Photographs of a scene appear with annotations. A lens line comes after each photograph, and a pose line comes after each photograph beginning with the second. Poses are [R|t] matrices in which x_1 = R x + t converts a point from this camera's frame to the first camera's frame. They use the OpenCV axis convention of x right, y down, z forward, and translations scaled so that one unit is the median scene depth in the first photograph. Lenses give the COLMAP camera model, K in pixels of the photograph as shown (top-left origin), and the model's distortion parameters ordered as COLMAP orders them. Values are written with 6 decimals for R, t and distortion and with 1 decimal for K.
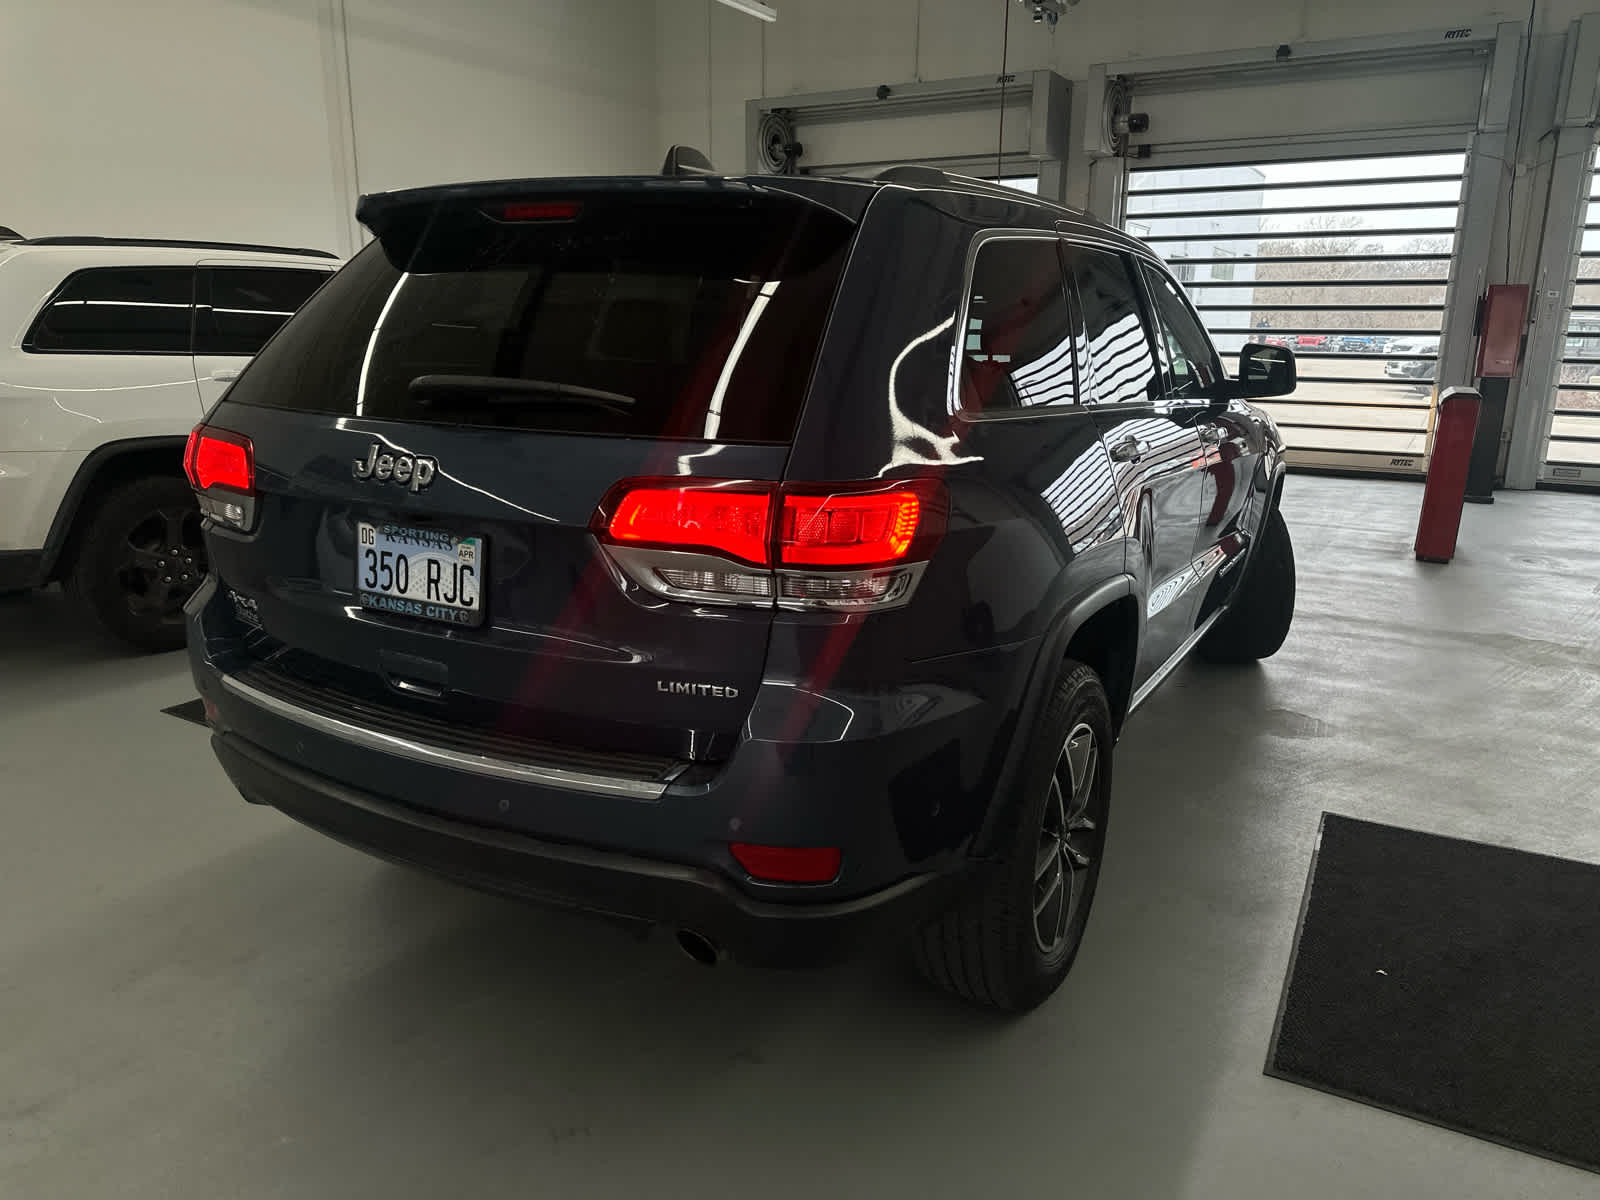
lens RADIAL K [[1144.1, 0, 800.0], [0, 1144.1, 600.0], [0, 0, 1]] dist [0.008111, 0.002219]
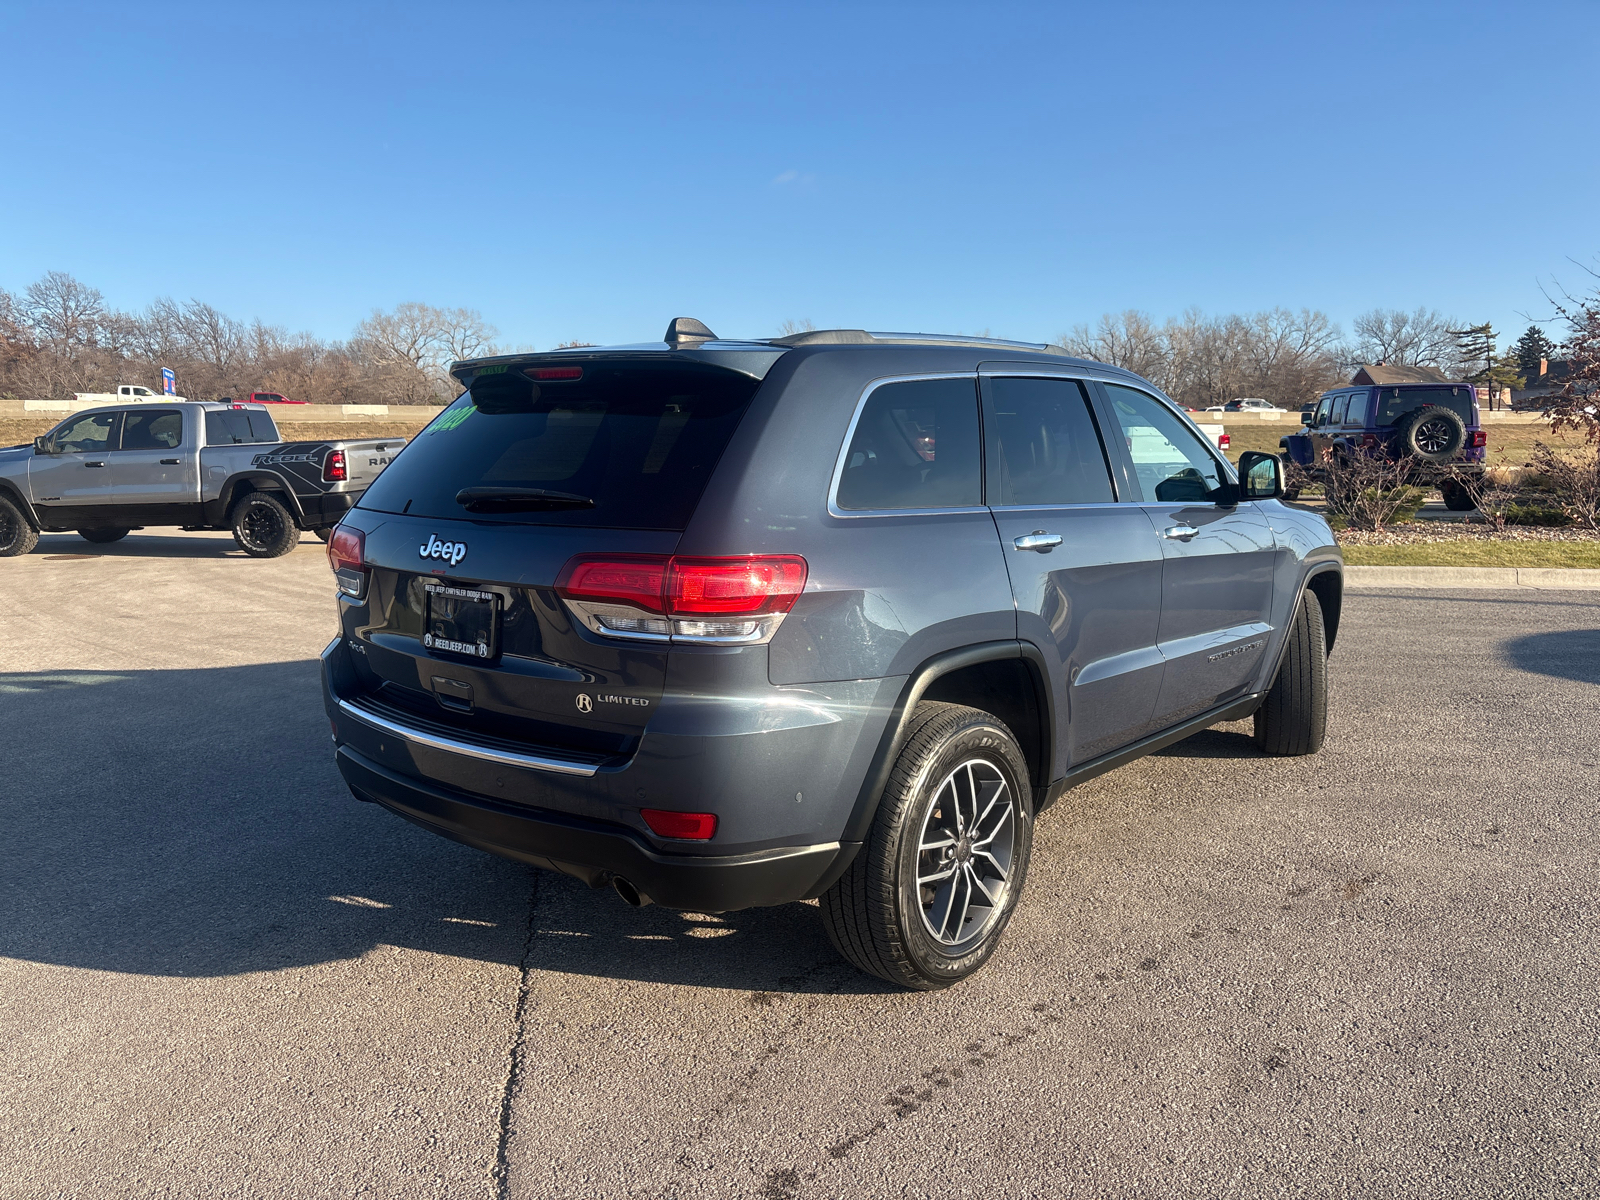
lens RADIAL K [[1162.7, 0, 802.1], [0, 1162.7, 620.0], [0, 0, 1]] dist [0.035806, 0.000739]
pose [[0.985194, 0.010307, -0.171134, 0.363111], [-0.025496, 0.995900, -0.086791, 0.093211], [0.169538, 0.089869, 0.981418, -0.389657]]
